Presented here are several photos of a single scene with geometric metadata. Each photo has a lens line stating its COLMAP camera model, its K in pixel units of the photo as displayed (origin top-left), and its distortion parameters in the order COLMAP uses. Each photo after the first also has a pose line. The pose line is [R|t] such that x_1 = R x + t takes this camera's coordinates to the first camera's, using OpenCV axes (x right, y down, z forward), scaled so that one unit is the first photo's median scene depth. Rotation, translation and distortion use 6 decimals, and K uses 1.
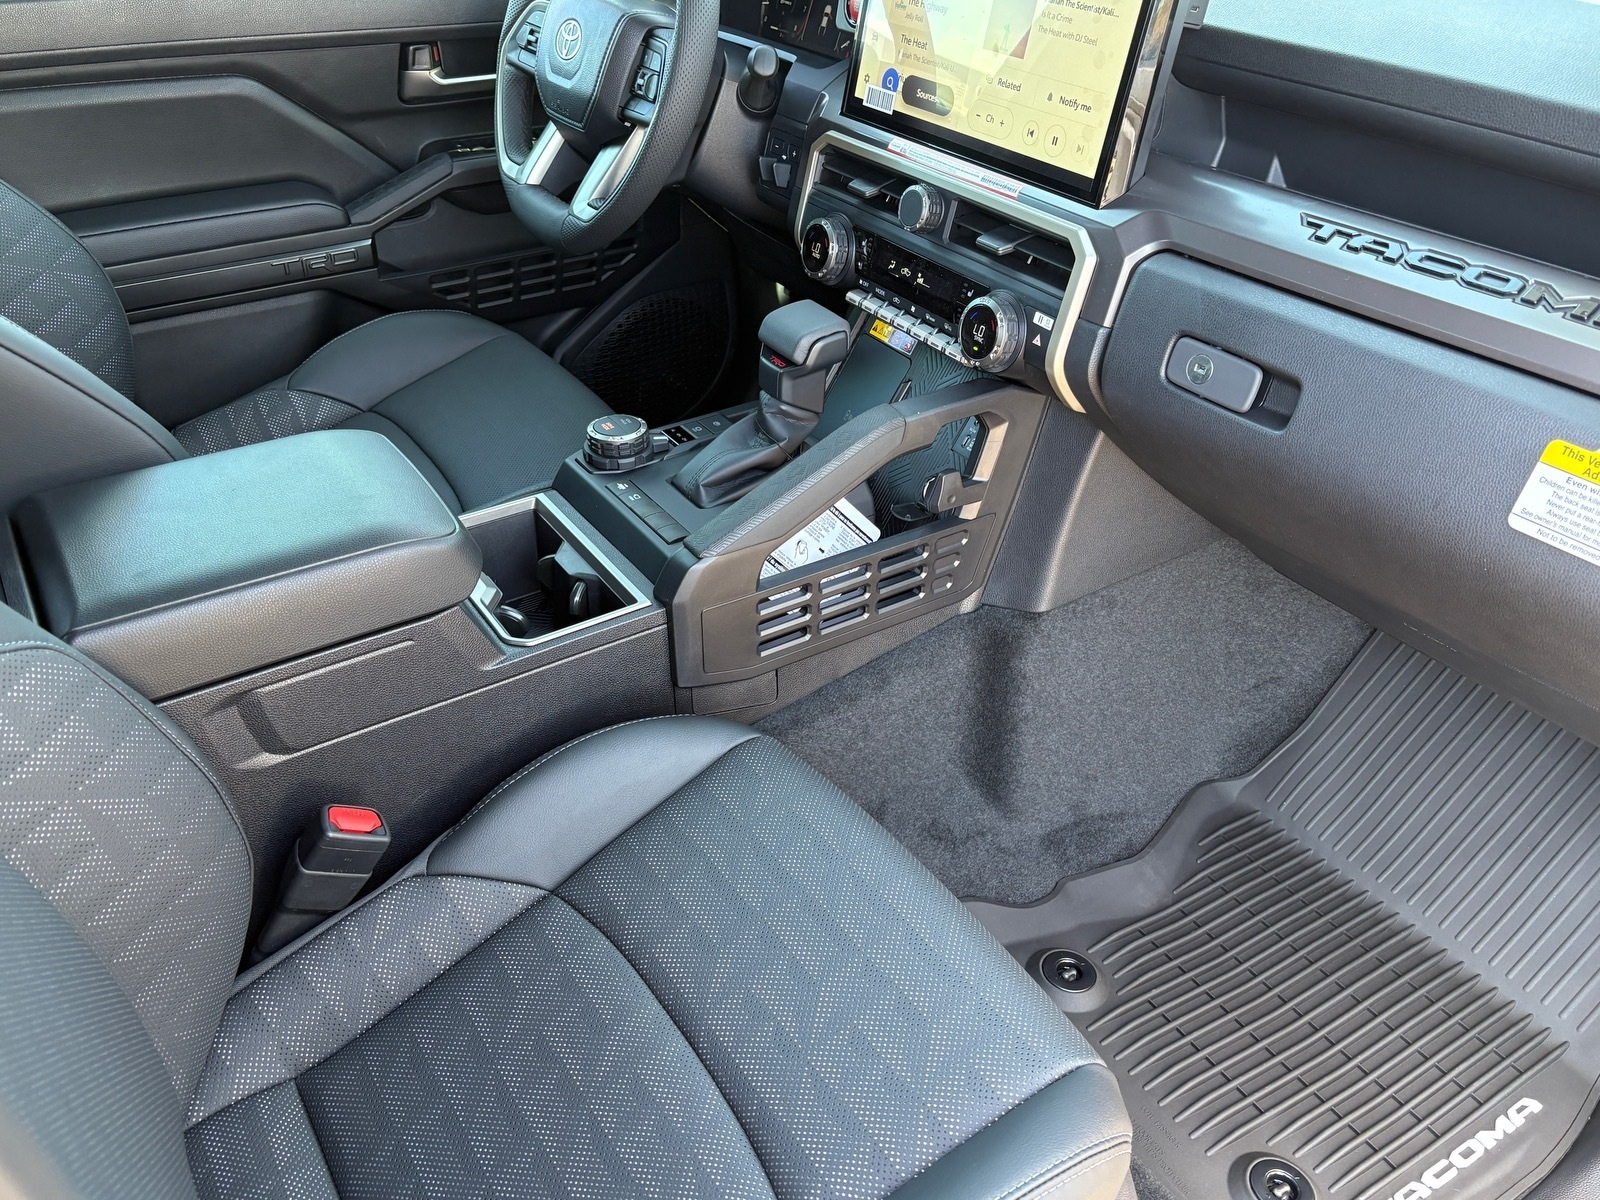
lens RADIAL K [[1314.2, 0, 796.5], [0, 1314.2, 598.4], [0, 0, 1]] dist [0.054305, -0.047723]
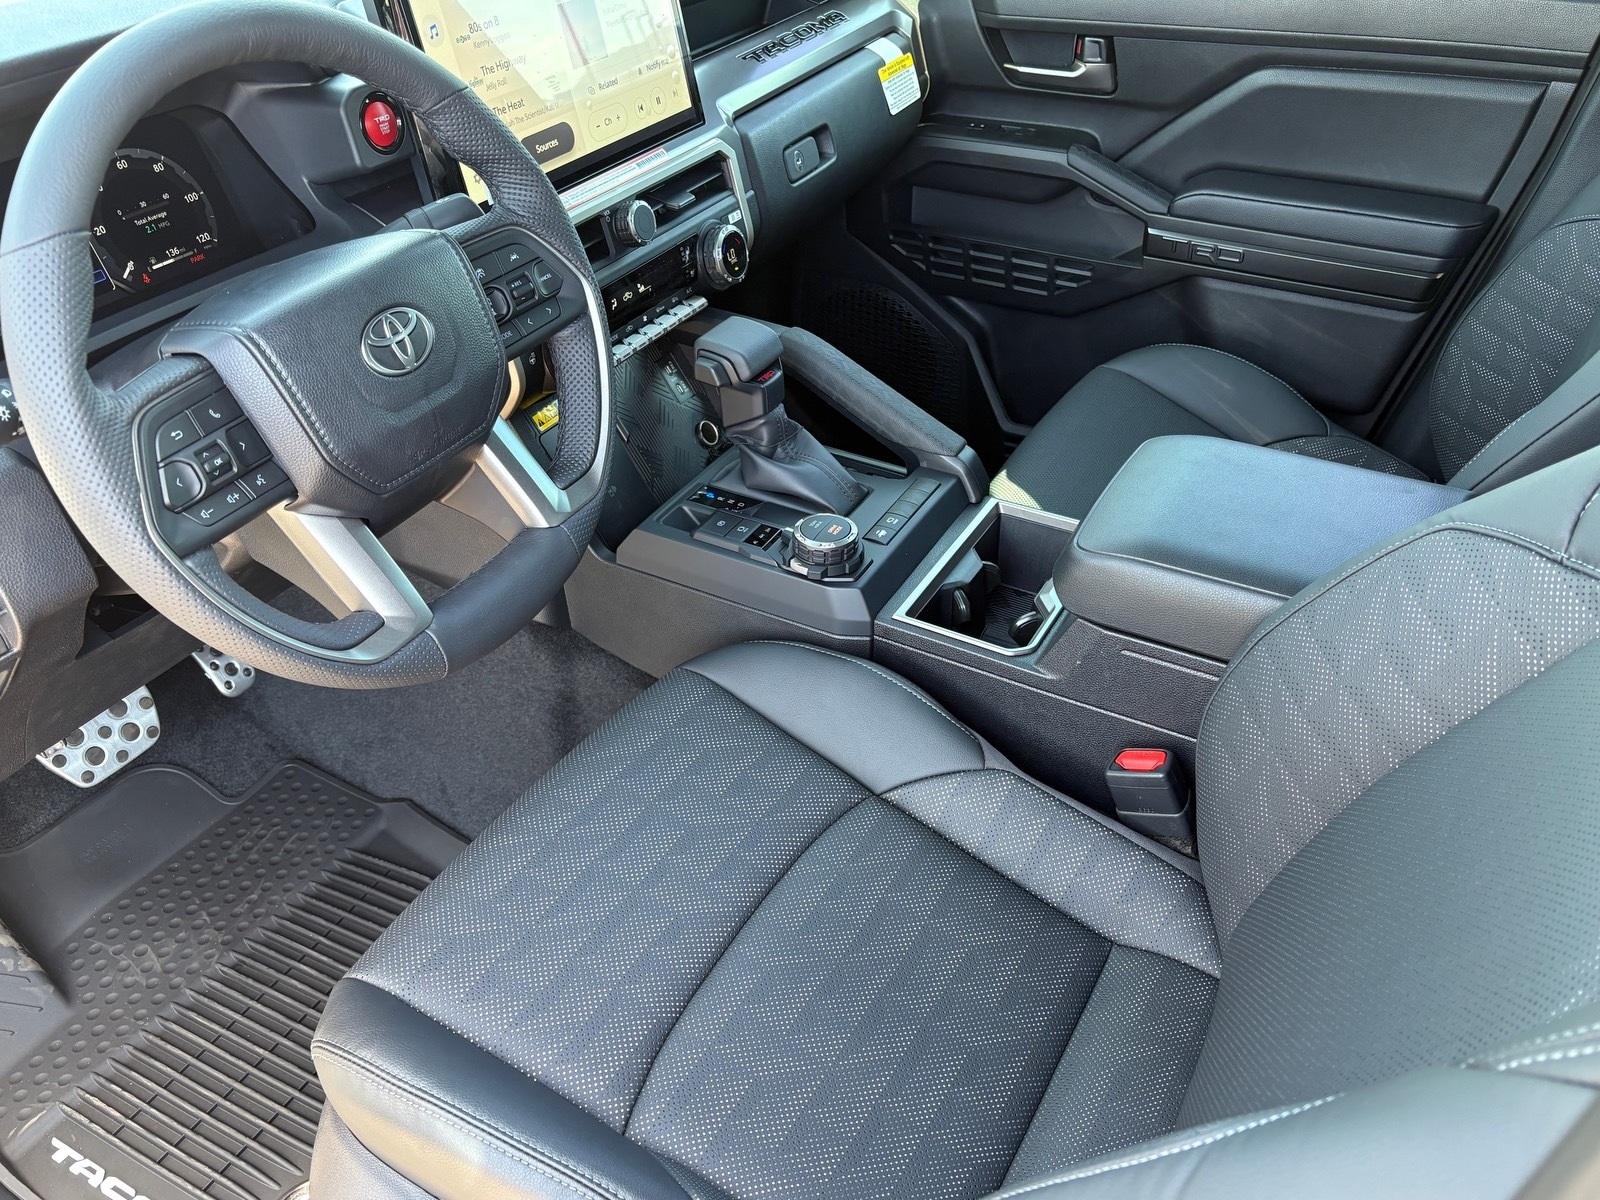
lens RADIAL K [[1314.2, 0, 789.4], [0, 1314.2, 600.6], [0, 0, 1]] dist [0.054305, -0.047723]
pose [[-0.485468, -0.504292, 0.714150, -0.874940], [0.484243, 0.525008, 0.699911, -0.826315], [-0.727894, 0.685607, -0.010675, 1.153013]]
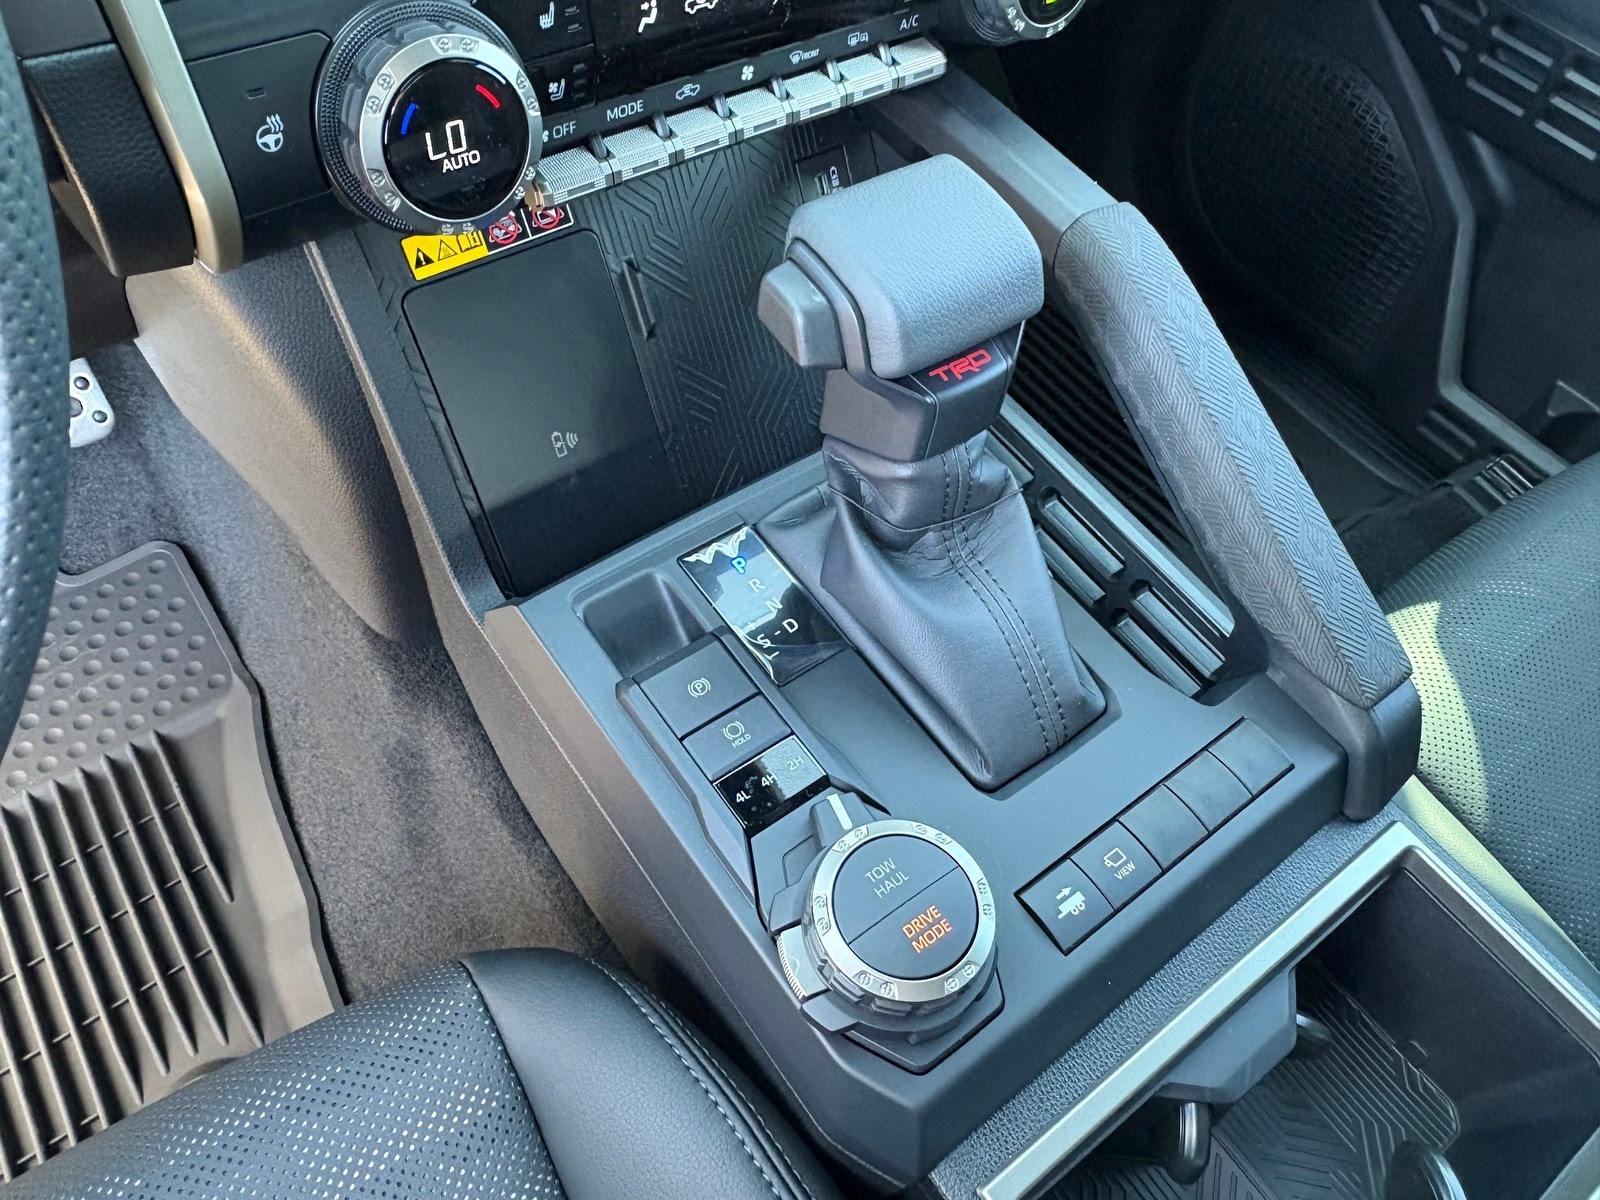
lens RADIAL K [[1097.4, 0, 759.8], [0, 1097.4, 581.2], [0, 0, 1]] dist [0.014457, -0.006848]
pose [[-0.065252, -0.821305, 0.566746, -0.239704], [0.464163, 0.477790, 0.745835, -0.417969], [-0.883343, 0.311730, 0.350043, 0.990738]]
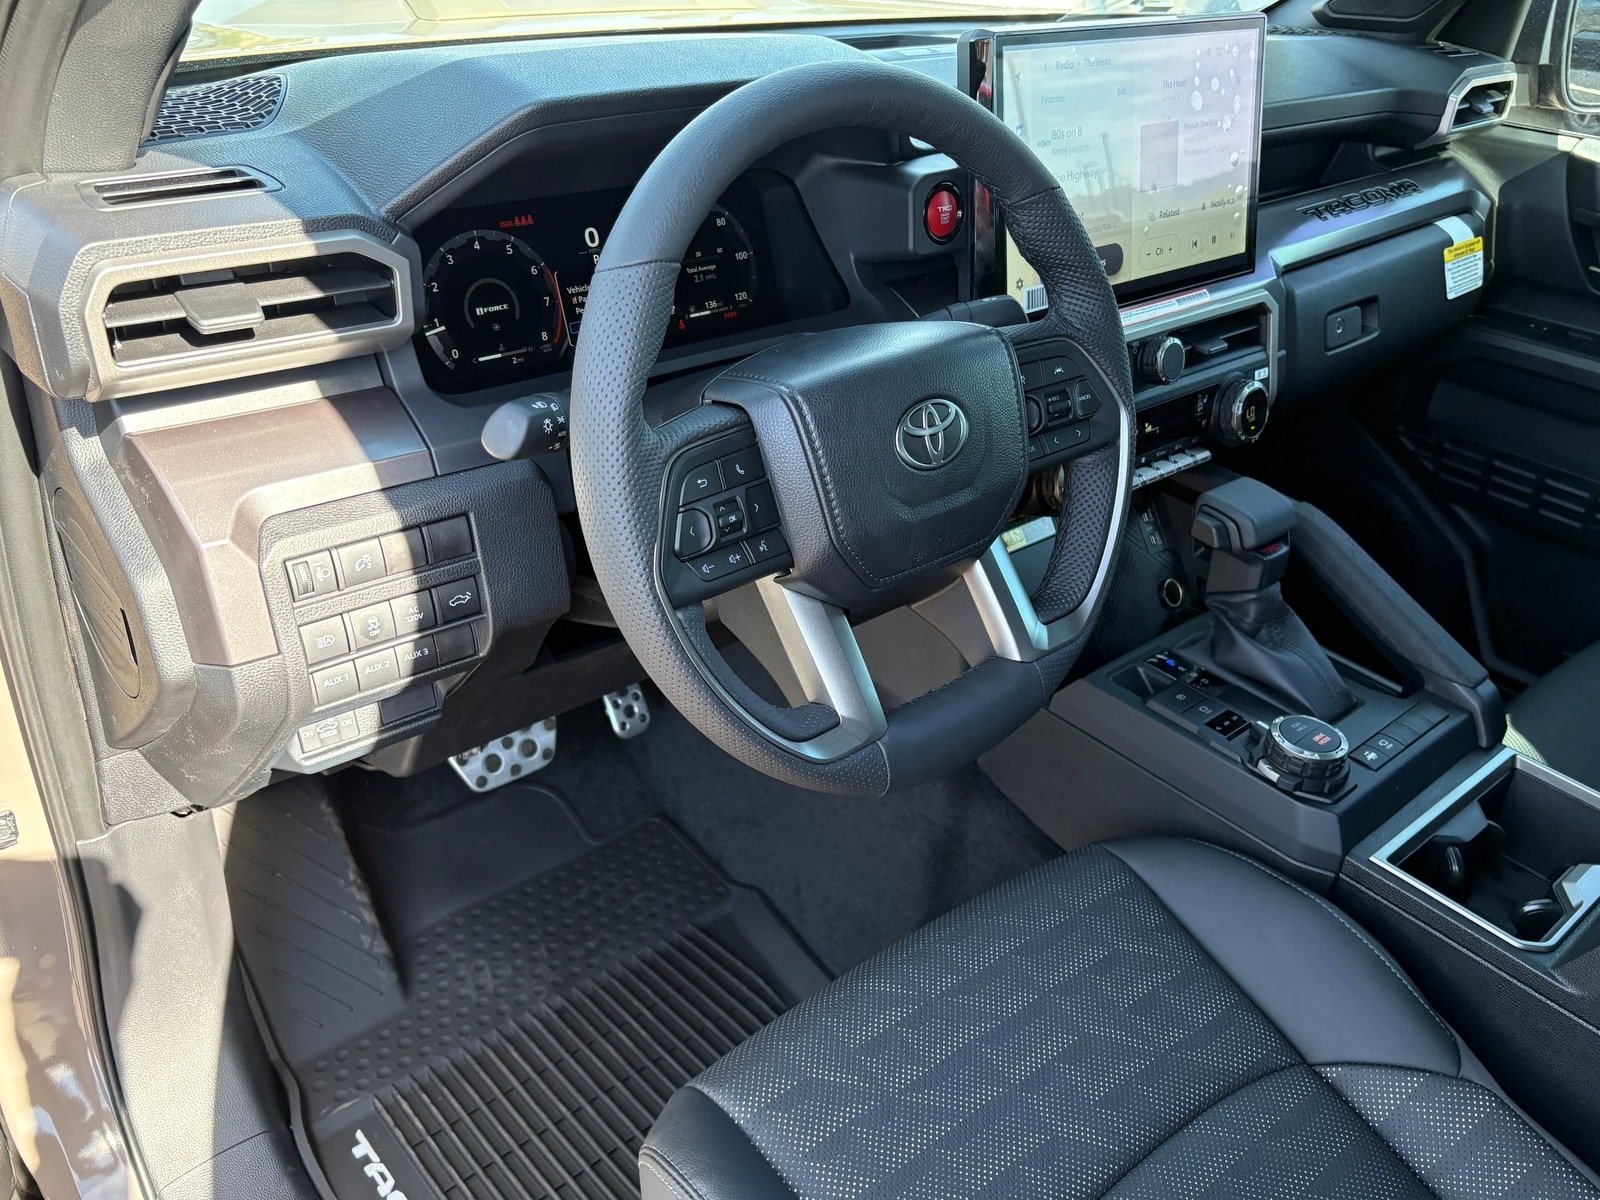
lens RADIAL K [[1314.2, 0, 798.9], [0, 1314.2, 600.8], [0, 0, 1]] dist [0.054305, -0.047723]
pose [[-0.163038, -0.512308, 0.843184, -0.778976], [0.482413, 0.704097, 0.521080, -0.818513], [-0.860637, 0.491719, 0.132349, 1.214763]]
